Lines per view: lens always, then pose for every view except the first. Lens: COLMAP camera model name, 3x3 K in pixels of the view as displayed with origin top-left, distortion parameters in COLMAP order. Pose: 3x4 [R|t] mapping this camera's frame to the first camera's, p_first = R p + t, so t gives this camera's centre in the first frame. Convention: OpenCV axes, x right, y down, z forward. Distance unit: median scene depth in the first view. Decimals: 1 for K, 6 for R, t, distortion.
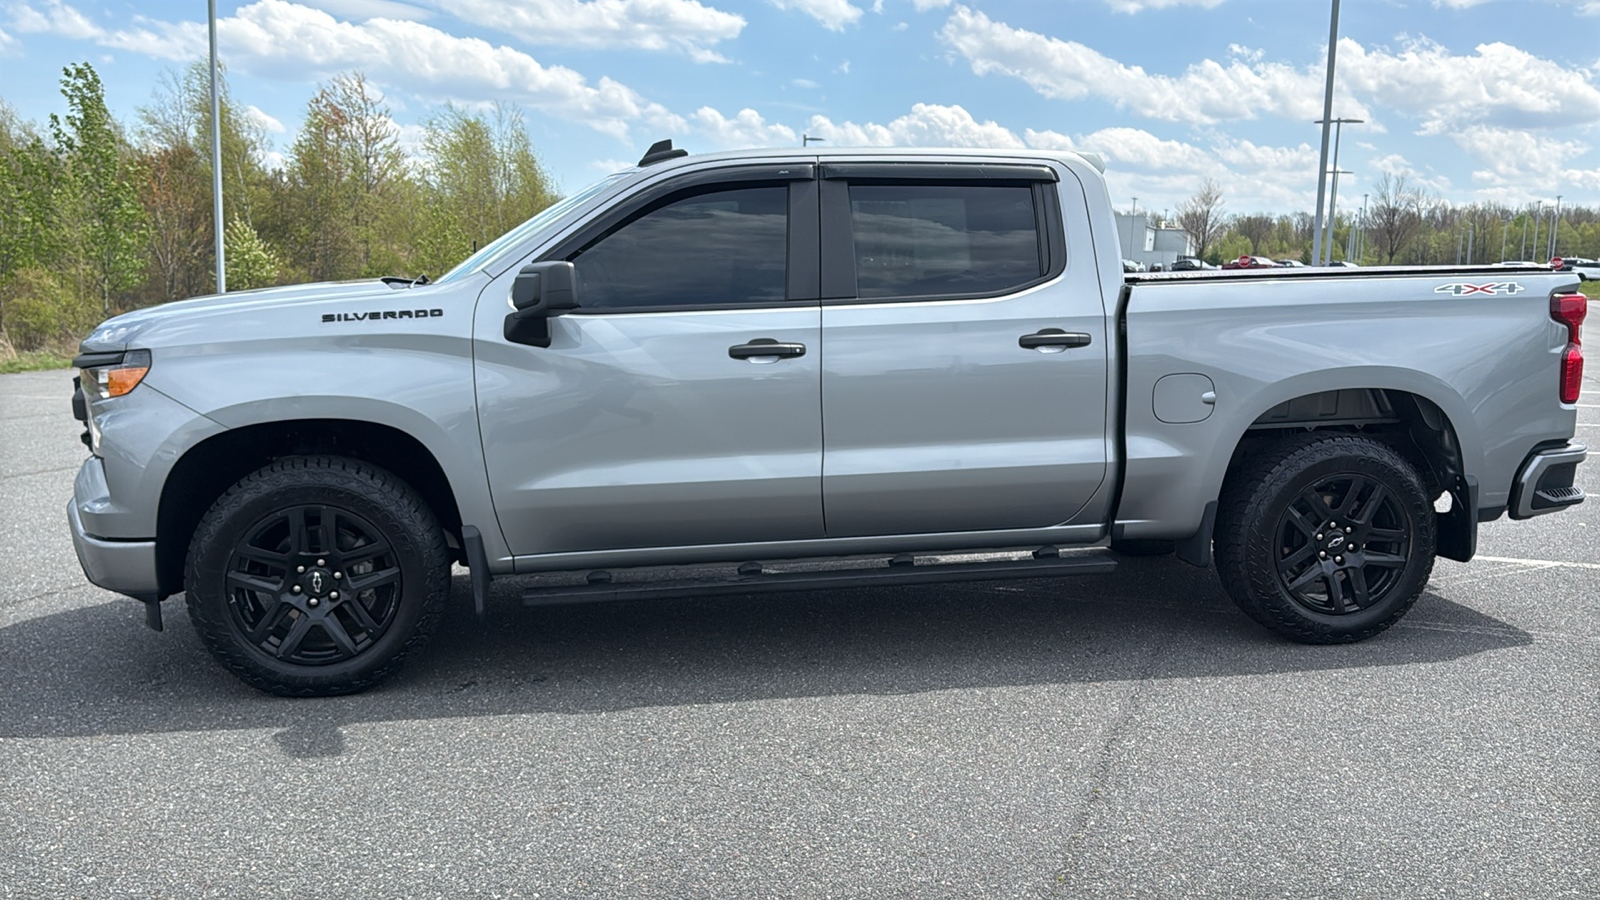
lens RADIAL K [[1383.4, 0, 820.9], [0, 1383.4, 495.0], [0, 0, 1]] dist [0.136929, -0.244308]
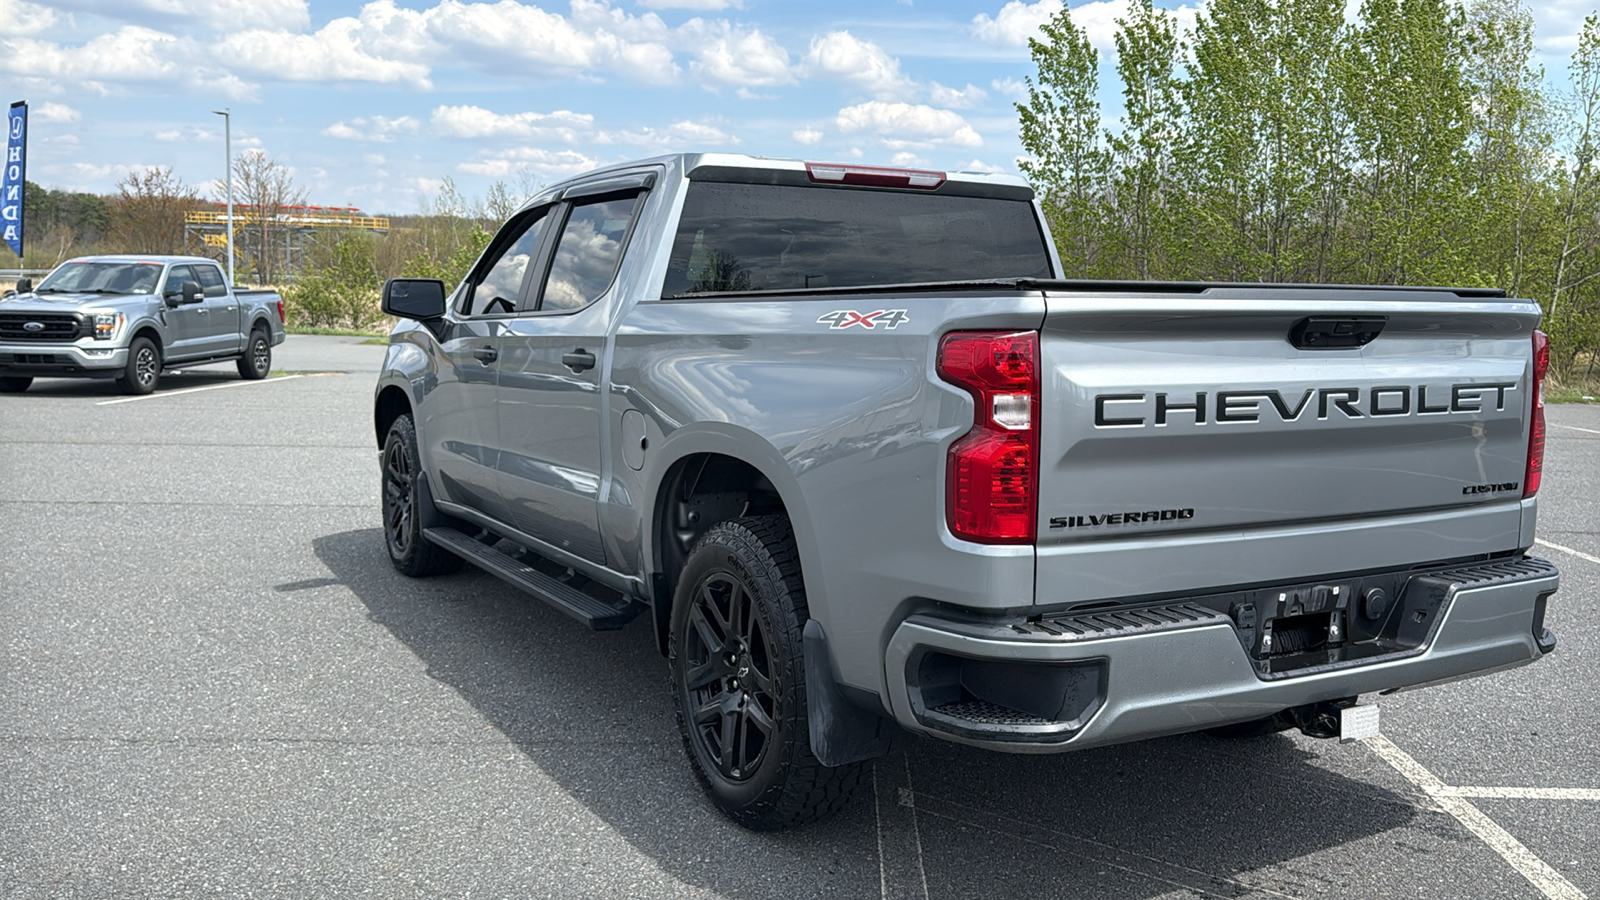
lens RADIAL K [[1362.4, 0, 825.3], [0, 1362.4, 452.6], [0, 0, 1]] dist [0.137122, -0.228369]
pose [[0.331414, 0.108349, -0.937244, 1.088356], [-0.162096, 0.985152, 0.056570, -0.129465], [0.929457, 0.133175, 0.344056, 0.852158]]
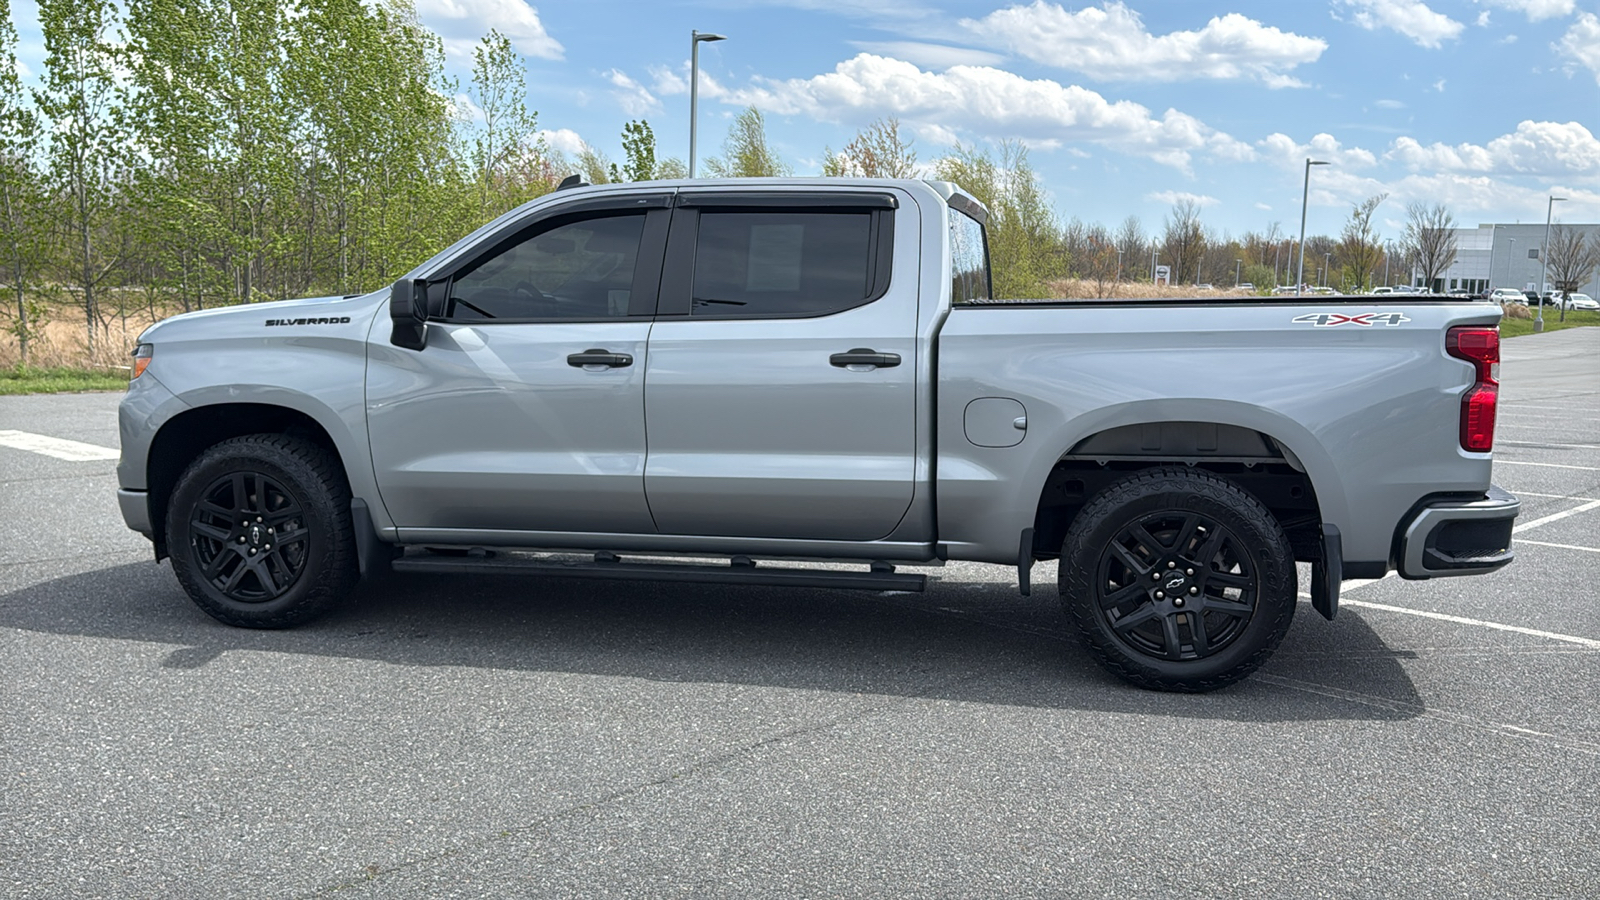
lens RADIAL K [[1368.3, 0, 809.6], [0, 1368.3, 469.1], [0, 0, 1]] dist [0.139019, -0.219280]
pose [[0.921926, 0.059653, -0.382746, 0.530536], [-0.074287, 0.996959, -0.023556, -0.003248], [0.380177, 0.050150, 0.923553, 0.046993]]
